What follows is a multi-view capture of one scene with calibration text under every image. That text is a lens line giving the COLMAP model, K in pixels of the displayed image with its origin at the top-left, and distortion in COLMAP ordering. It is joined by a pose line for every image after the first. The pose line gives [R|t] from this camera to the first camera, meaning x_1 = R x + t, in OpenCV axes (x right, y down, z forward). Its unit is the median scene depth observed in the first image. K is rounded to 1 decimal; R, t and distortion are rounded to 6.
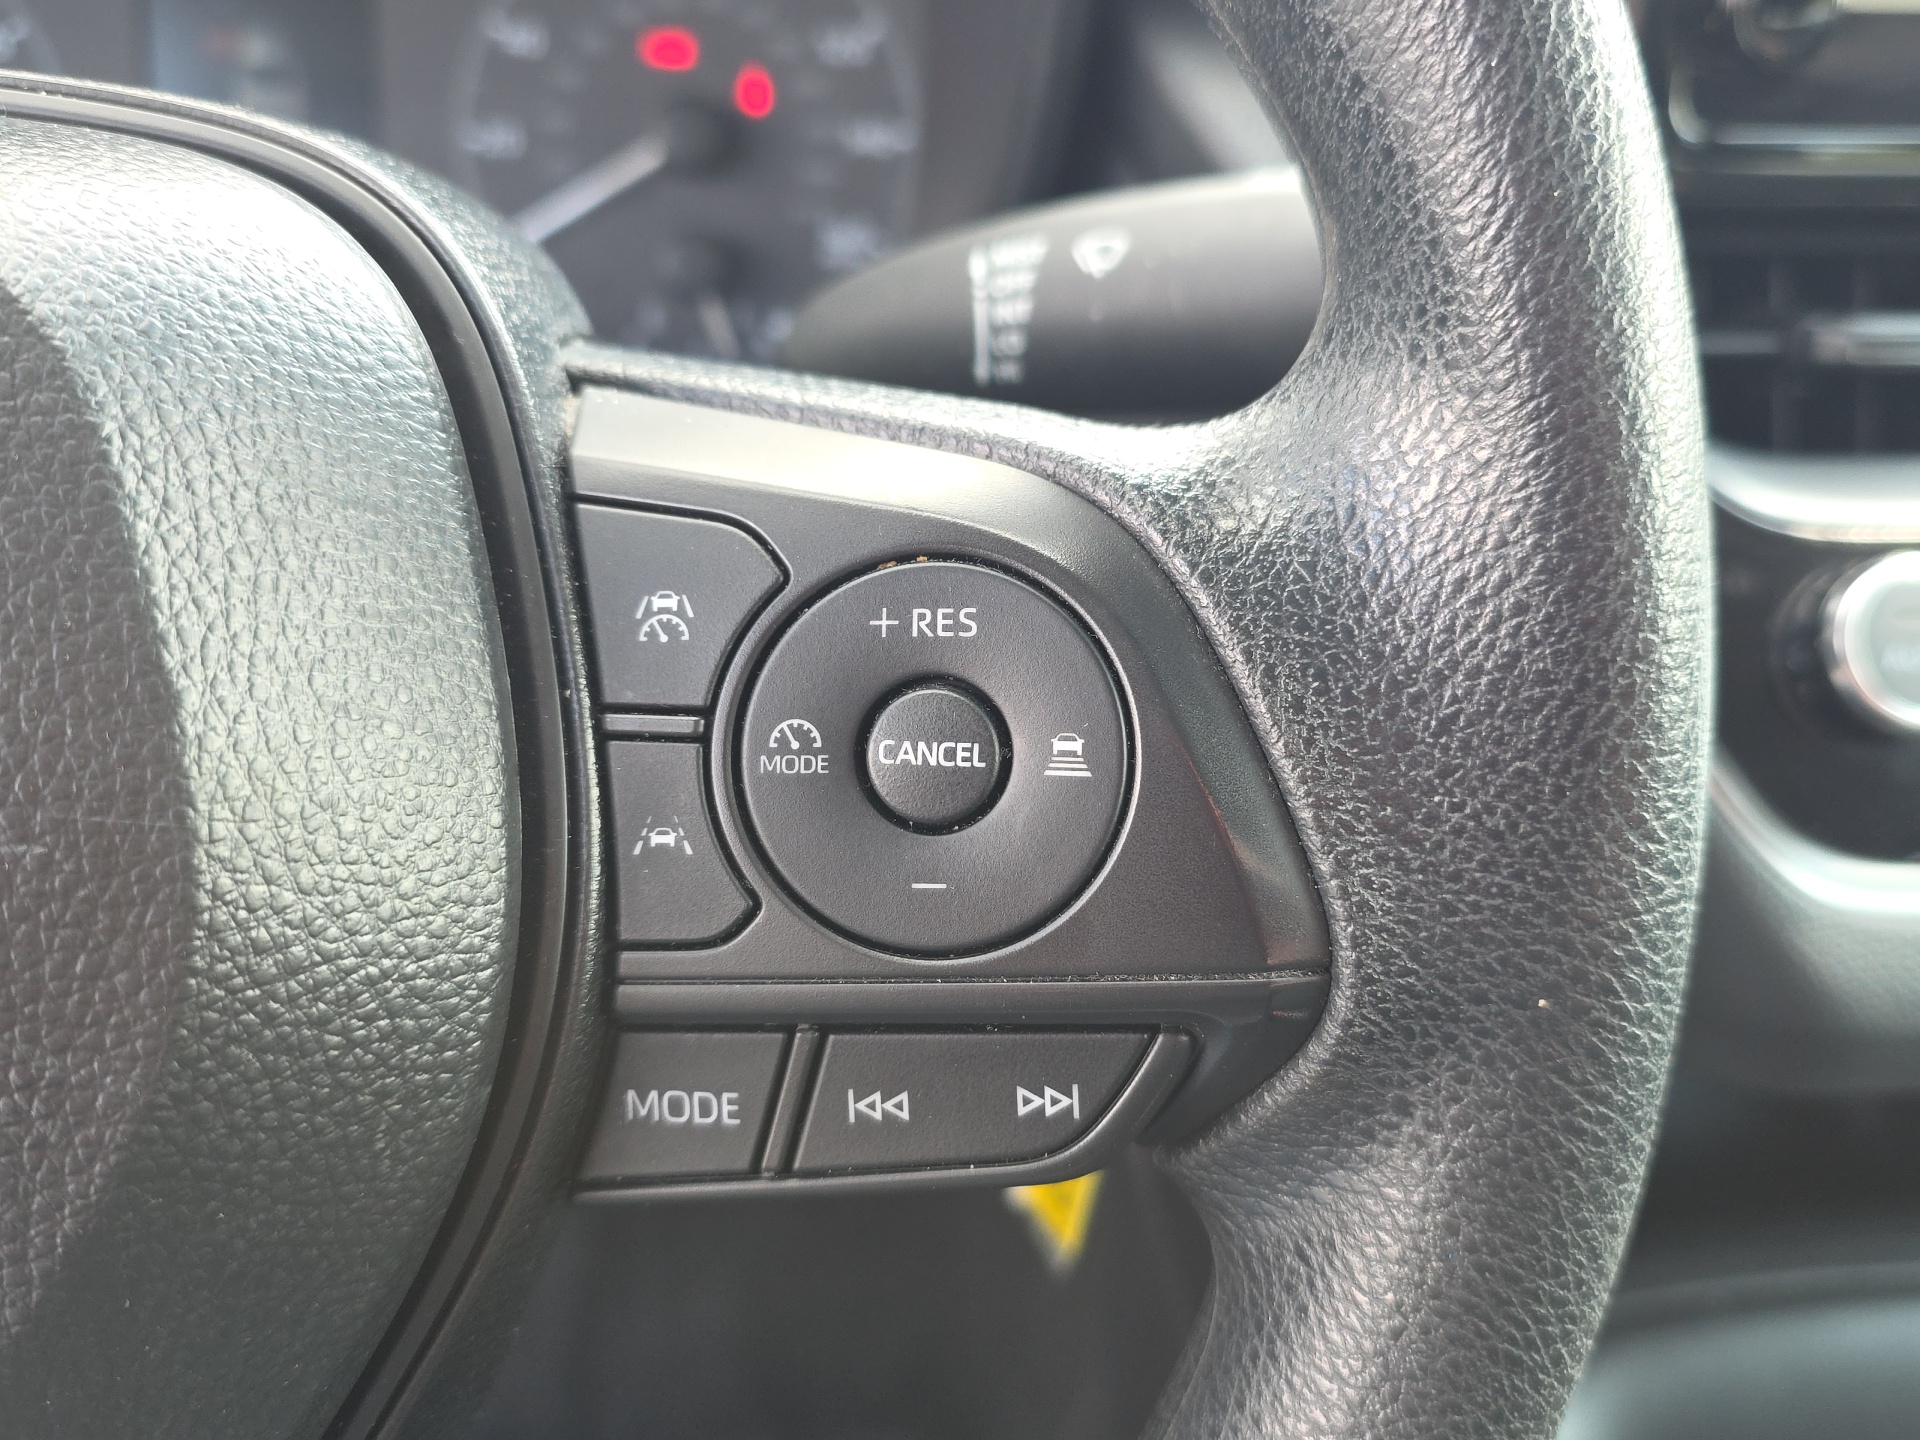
lens RADIAL K [[1553.9, 0, 958.9], [0, 1553.9, 717.9], [0, 0, 1]] dist [0.057133, -0.020567]
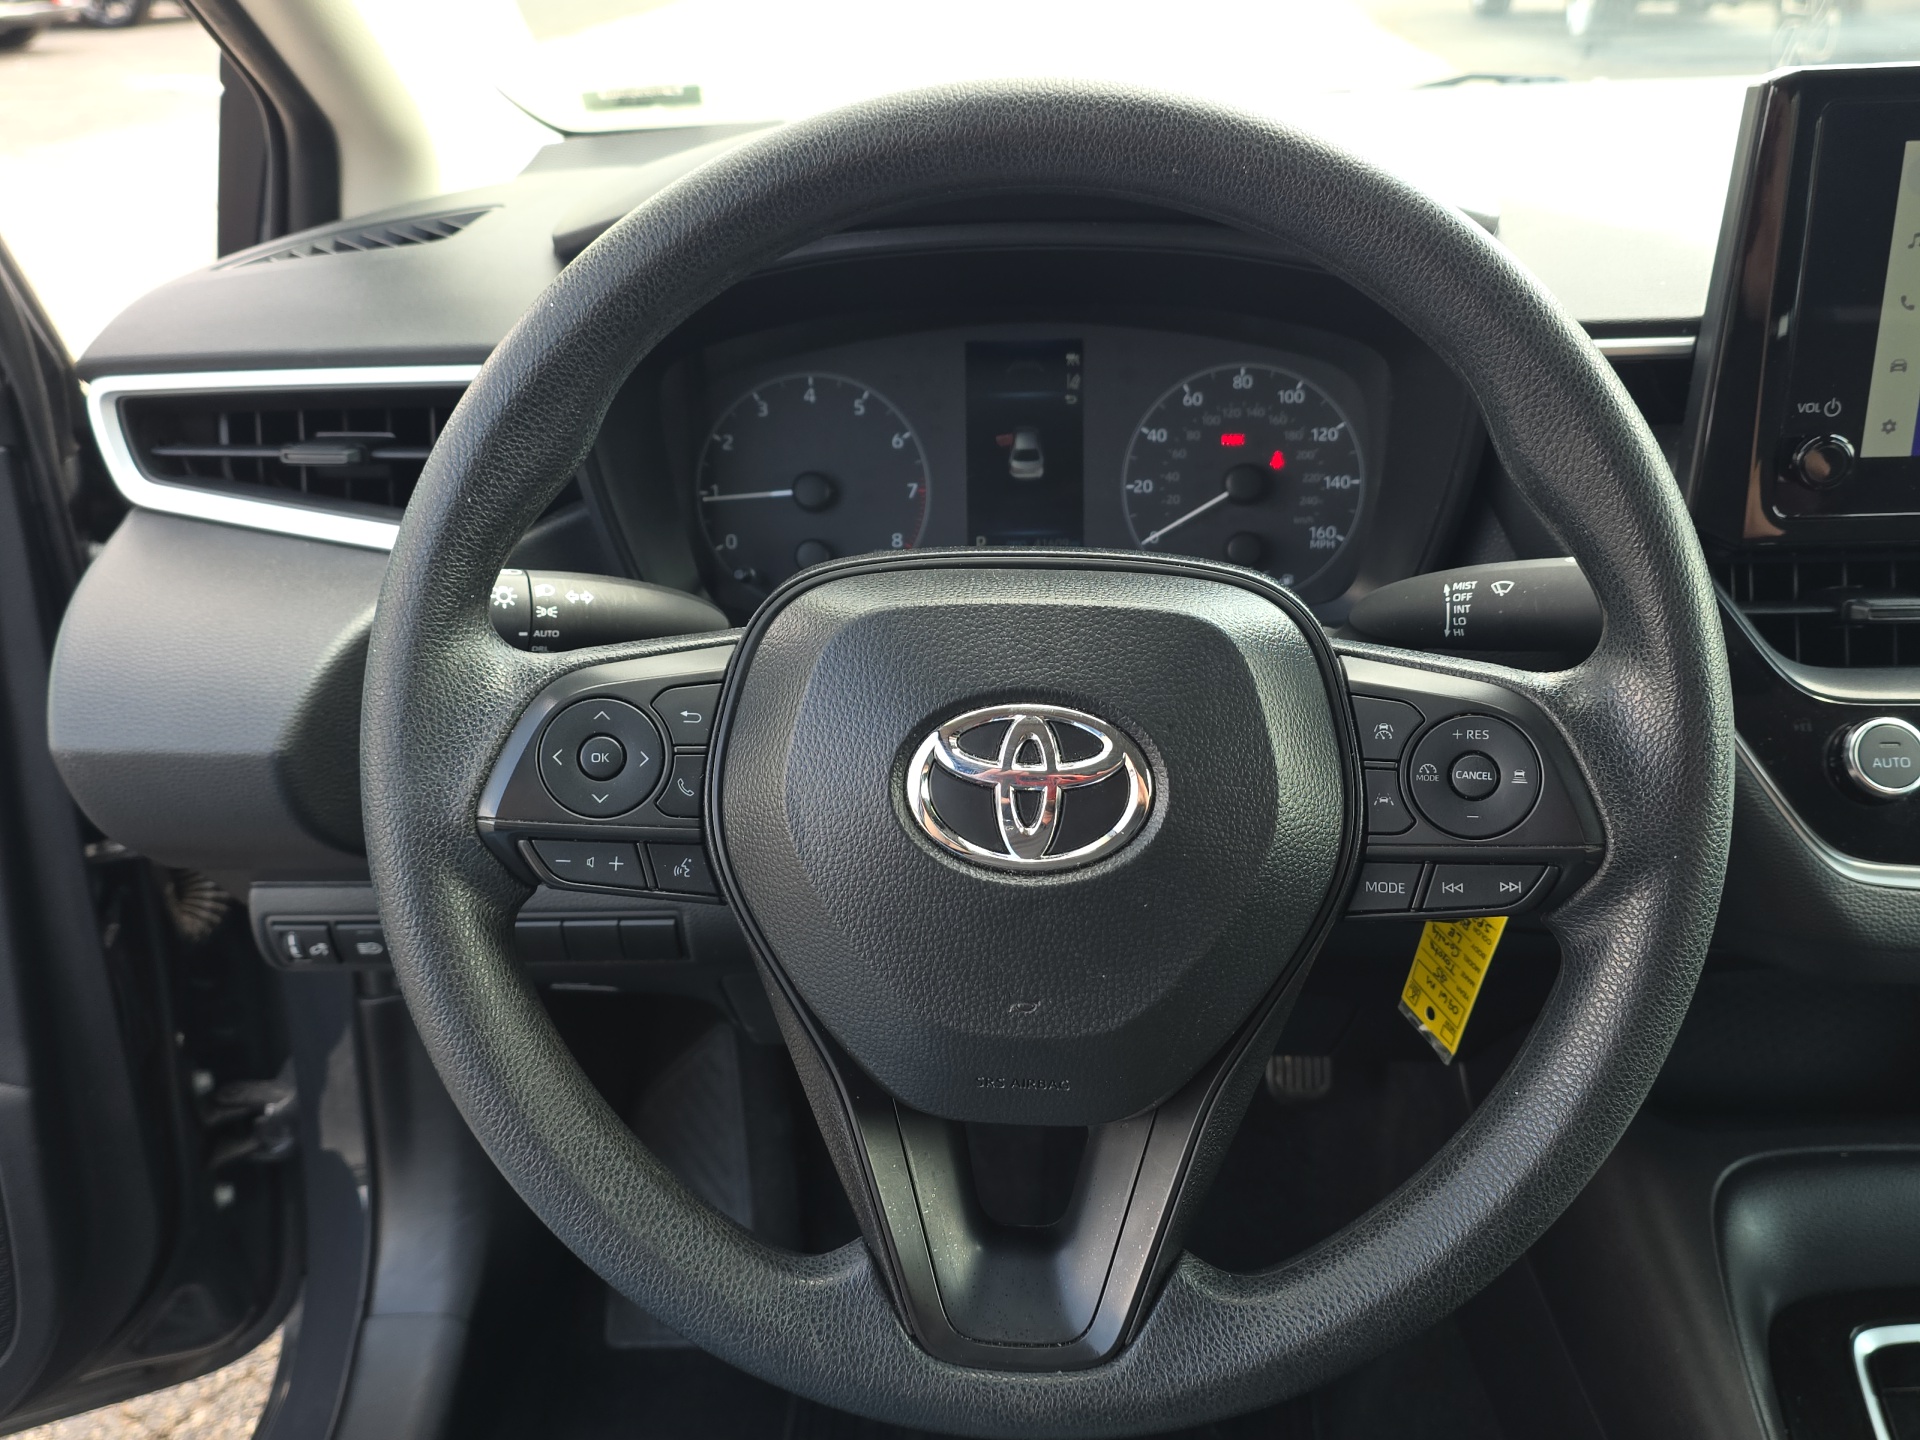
lens RADIAL K [[1553.9, 0, 957.2], [0, 1553.9, 727.2], [0, 0, 1]] dist [0.057133, -0.020567]
pose [[0.988455, 0.020628, -0.150105, -0.585860], [-0.032012, 0.996757, -0.073823, 0.195122], [0.148095, 0.077776, 0.985910, -2.336475]]
